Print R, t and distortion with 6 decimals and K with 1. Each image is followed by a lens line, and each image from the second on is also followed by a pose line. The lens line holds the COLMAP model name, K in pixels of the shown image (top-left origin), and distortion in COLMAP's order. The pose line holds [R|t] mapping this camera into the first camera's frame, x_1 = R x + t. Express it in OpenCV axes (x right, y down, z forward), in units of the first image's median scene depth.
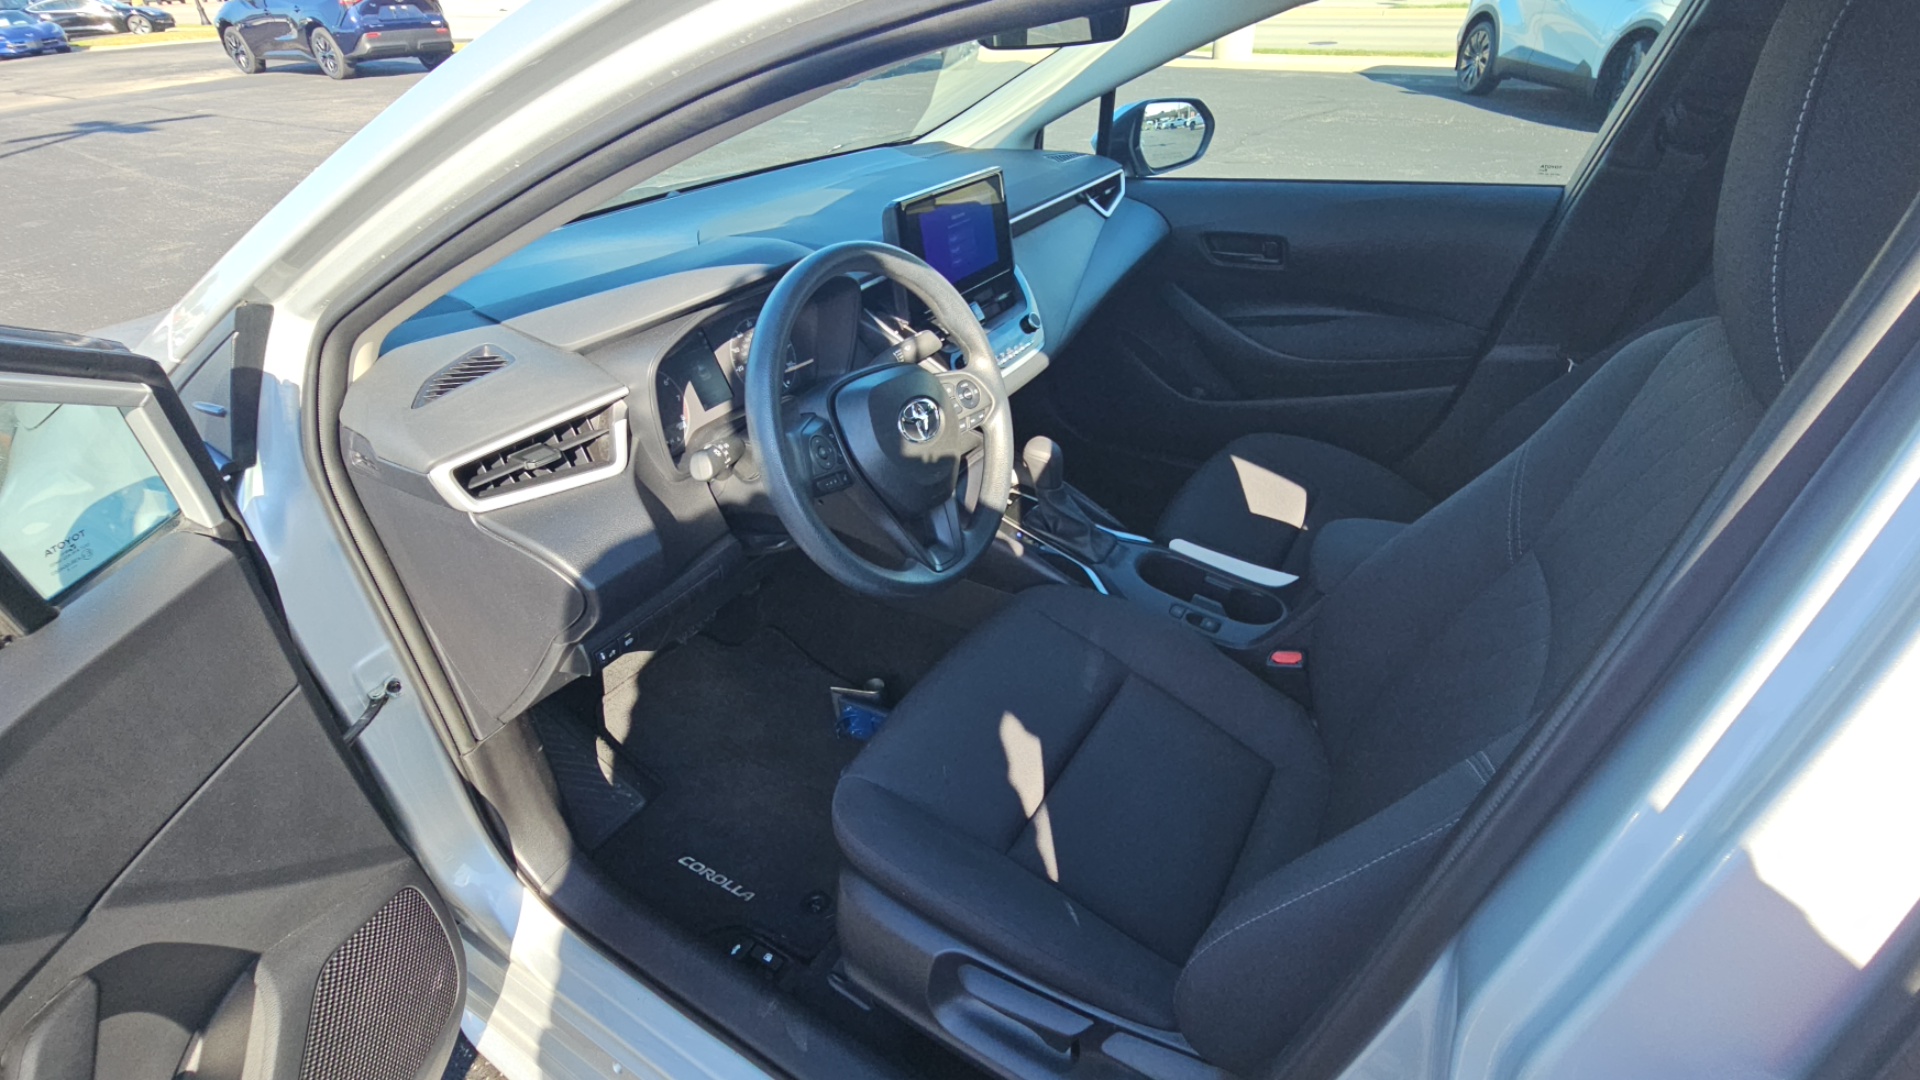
lens RADIAL K [[872.1, 0, 980.1], [0, 872.1, 537.7], [0, 0, 1]] dist [0.021434, -0.016999]
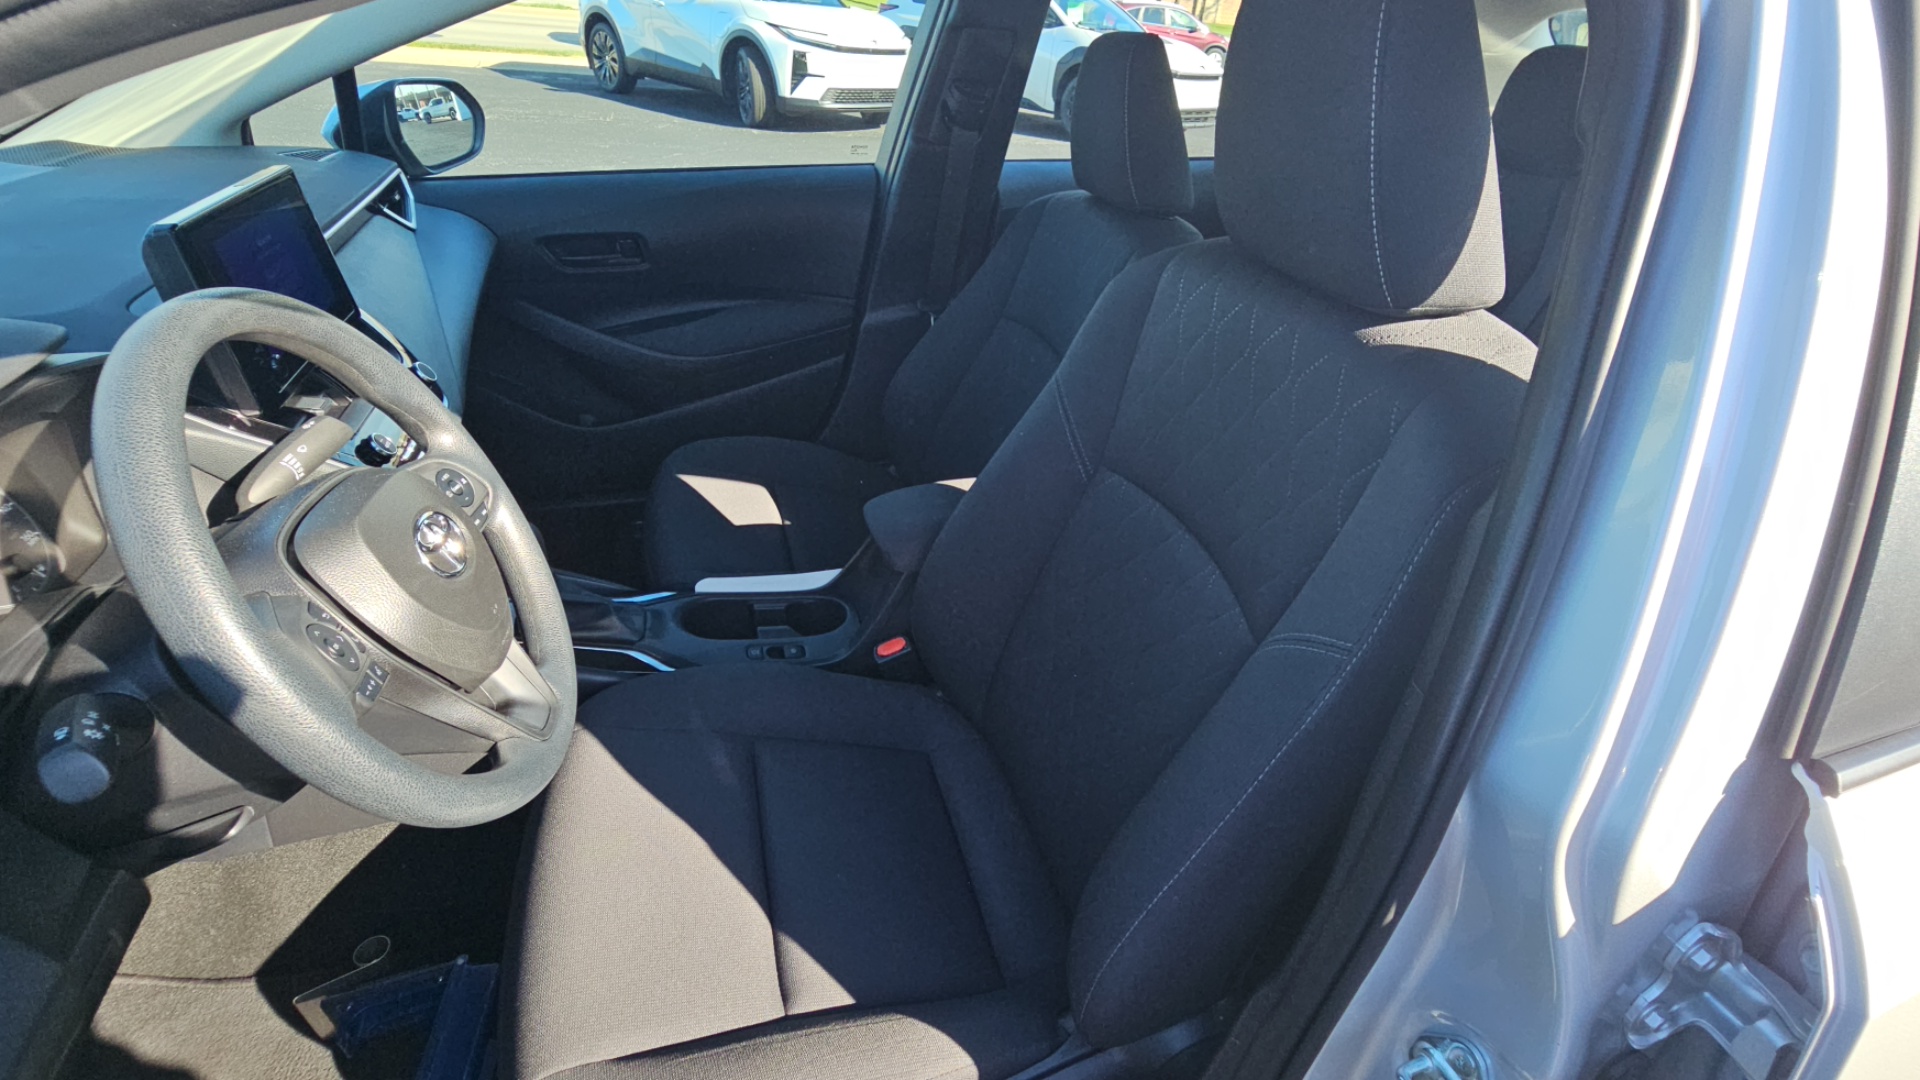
lens RADIAL K [[865.3, 0, 979.4], [0, 865.3, 541.5], [0, 0, 1]] dist [0.007617, -0.006660]
pose [[0.656030, -0.334926, 0.676350, -0.131309], [0.329877, 0.933256, 0.142179, -0.051434], [-0.678827, 0.129839, 0.722728, 0.138296]]
